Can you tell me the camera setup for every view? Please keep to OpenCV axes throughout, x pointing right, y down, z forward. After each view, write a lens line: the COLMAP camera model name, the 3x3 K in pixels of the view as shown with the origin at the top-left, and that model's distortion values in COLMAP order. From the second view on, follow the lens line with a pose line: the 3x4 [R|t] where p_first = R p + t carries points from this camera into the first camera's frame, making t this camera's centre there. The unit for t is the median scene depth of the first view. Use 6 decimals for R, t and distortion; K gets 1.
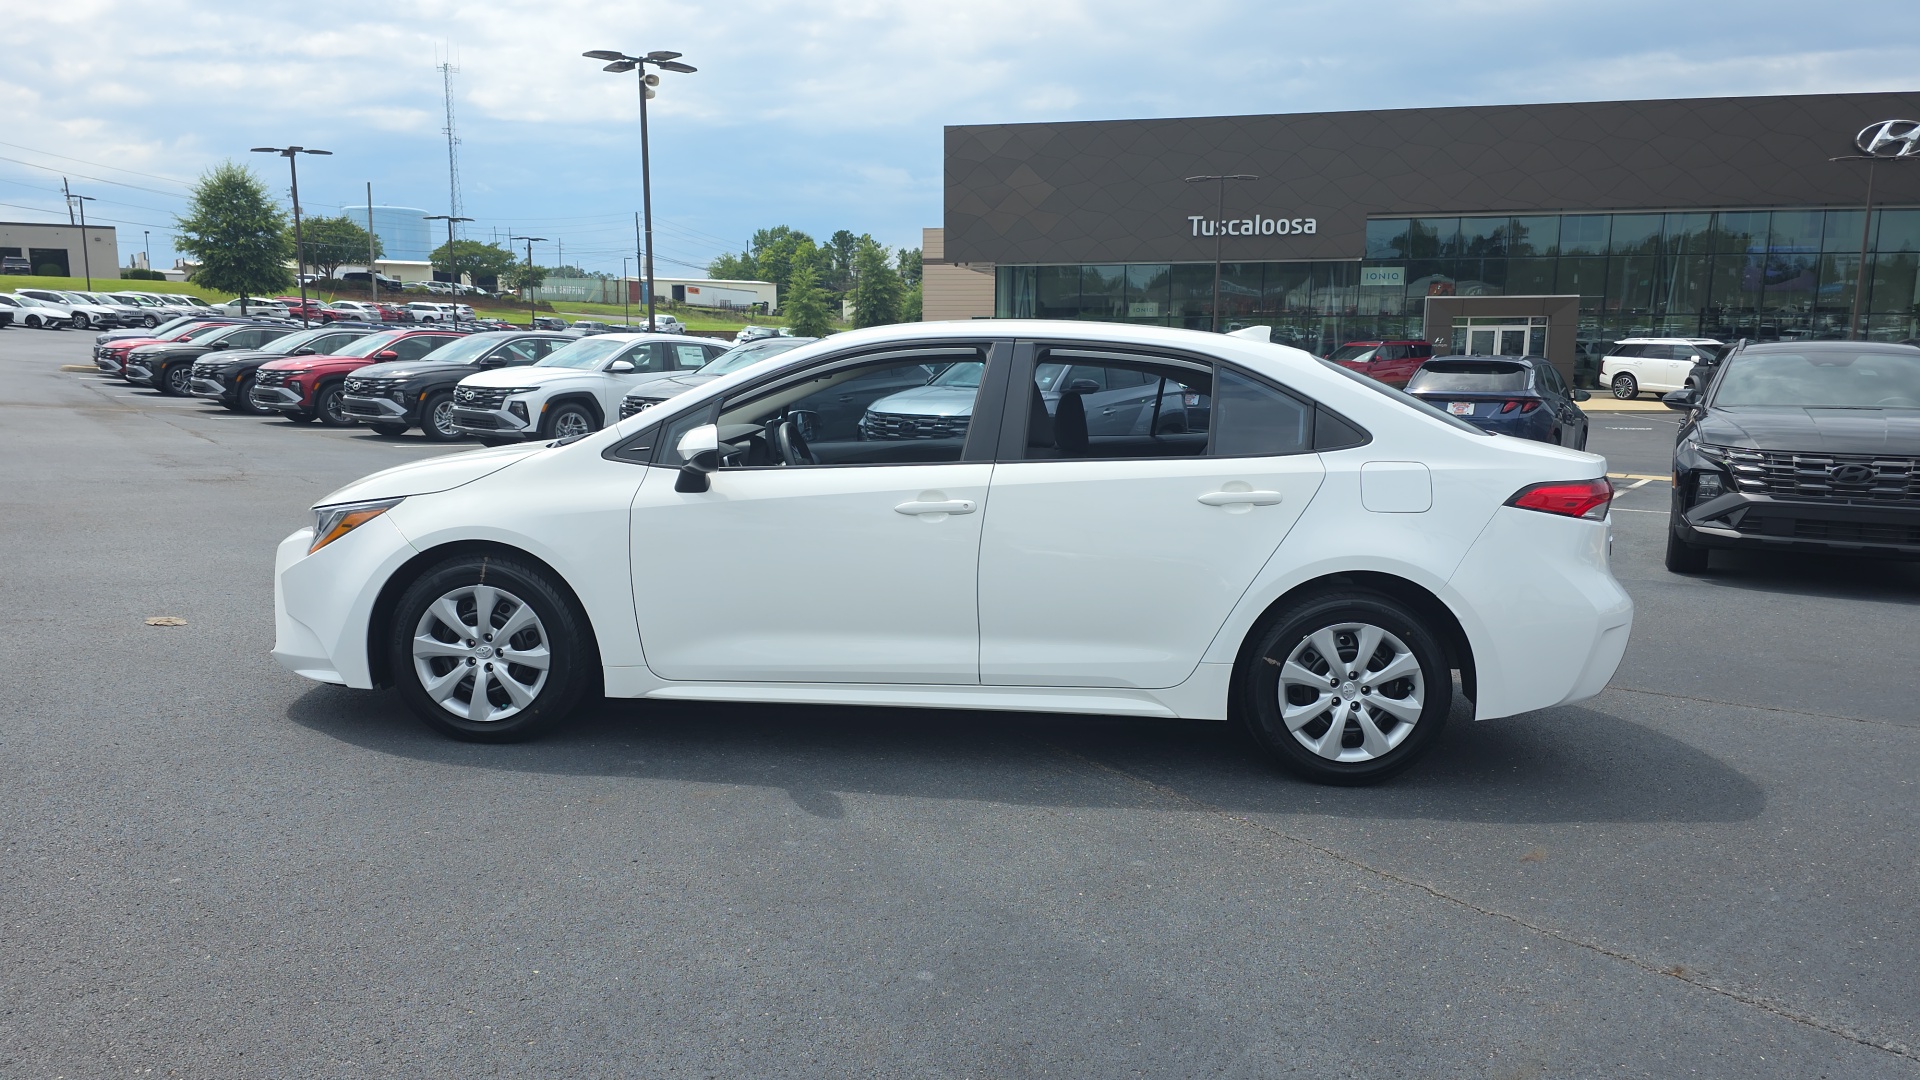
lens RADIAL K [[1316.9, 0, 936.4], [0, 1316.9, 567.8], [0, 0, 1]] dist [0.059790, -0.062109]
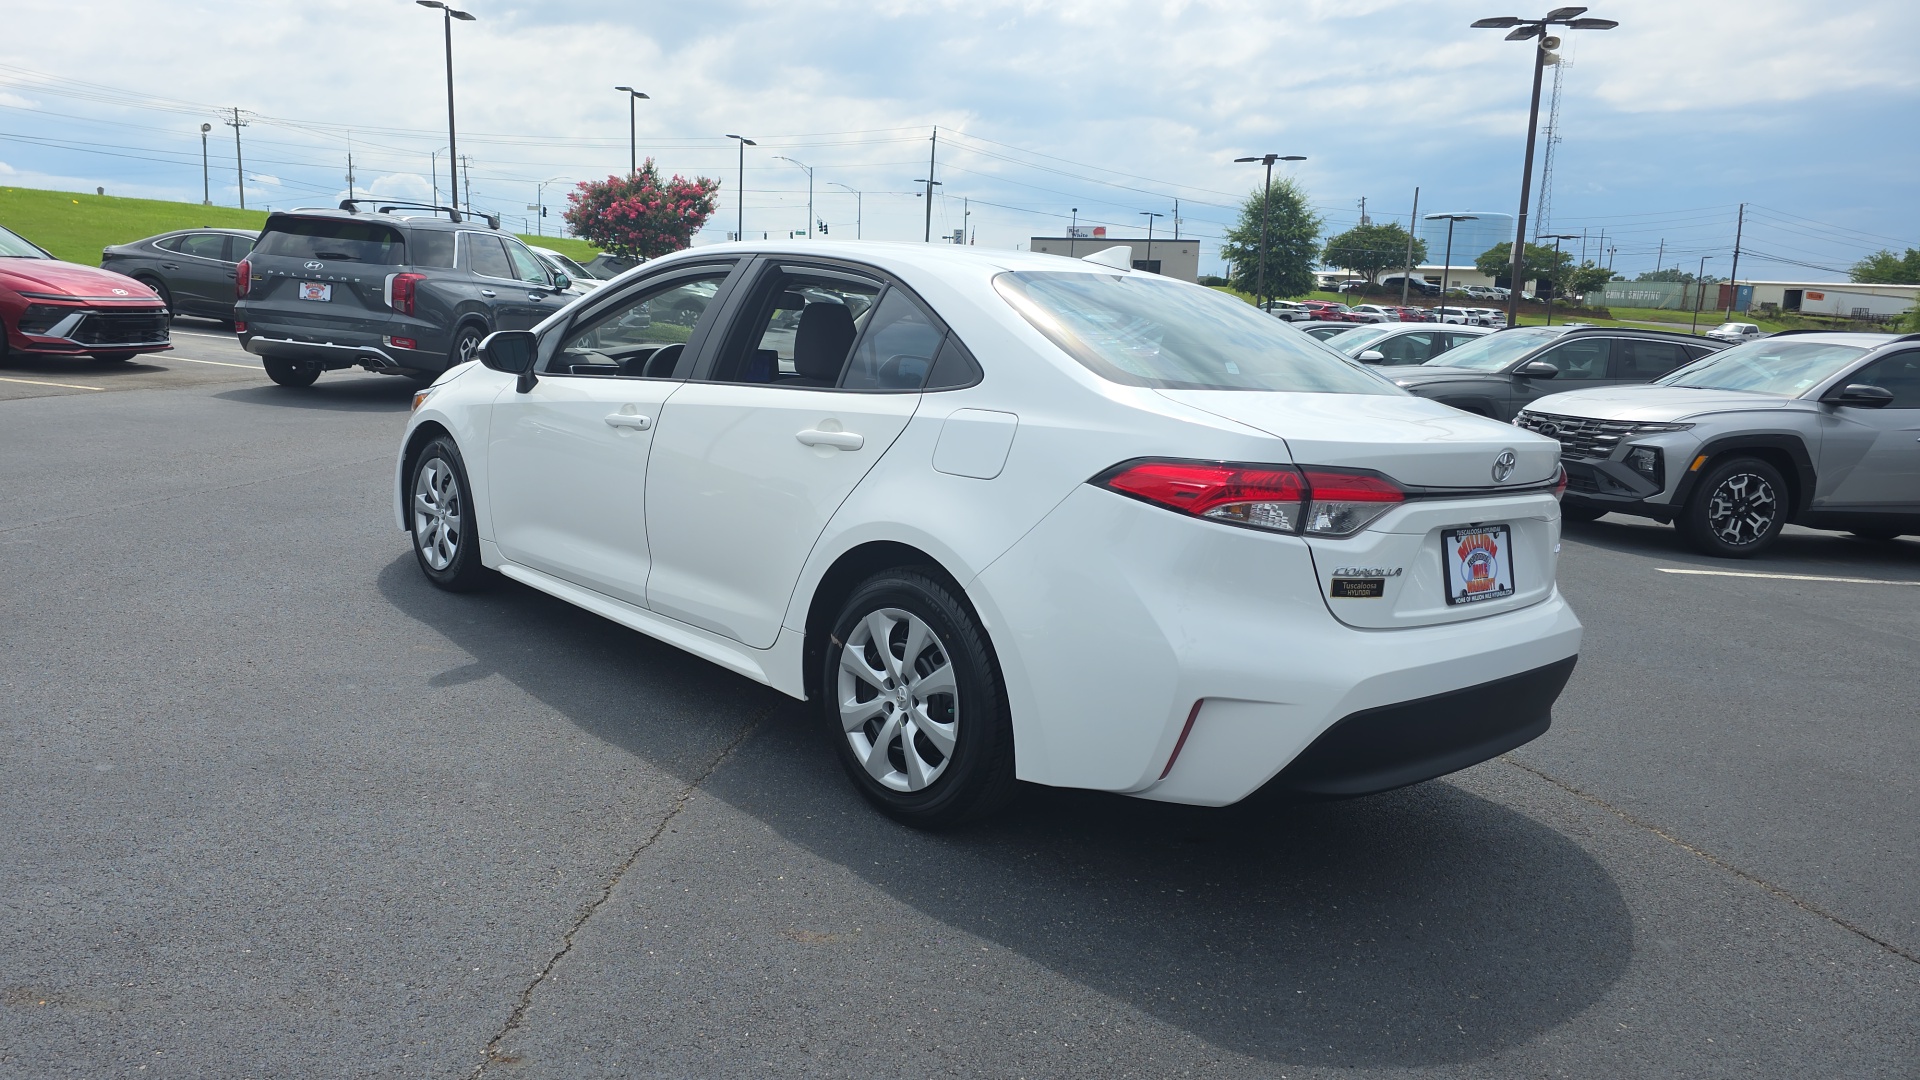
lens RADIAL K [[1316.9, 0, 825.0], [0, 1316.9, 525.1], [0, 0, 1]] dist [0.059790, -0.062109]
pose [[0.673332, 0.133020, -0.727275, 0.145743], [-0.159549, 0.986647, 0.032745, -0.004343], [0.721920, 0.093988, 0.685564, 0.075805]]
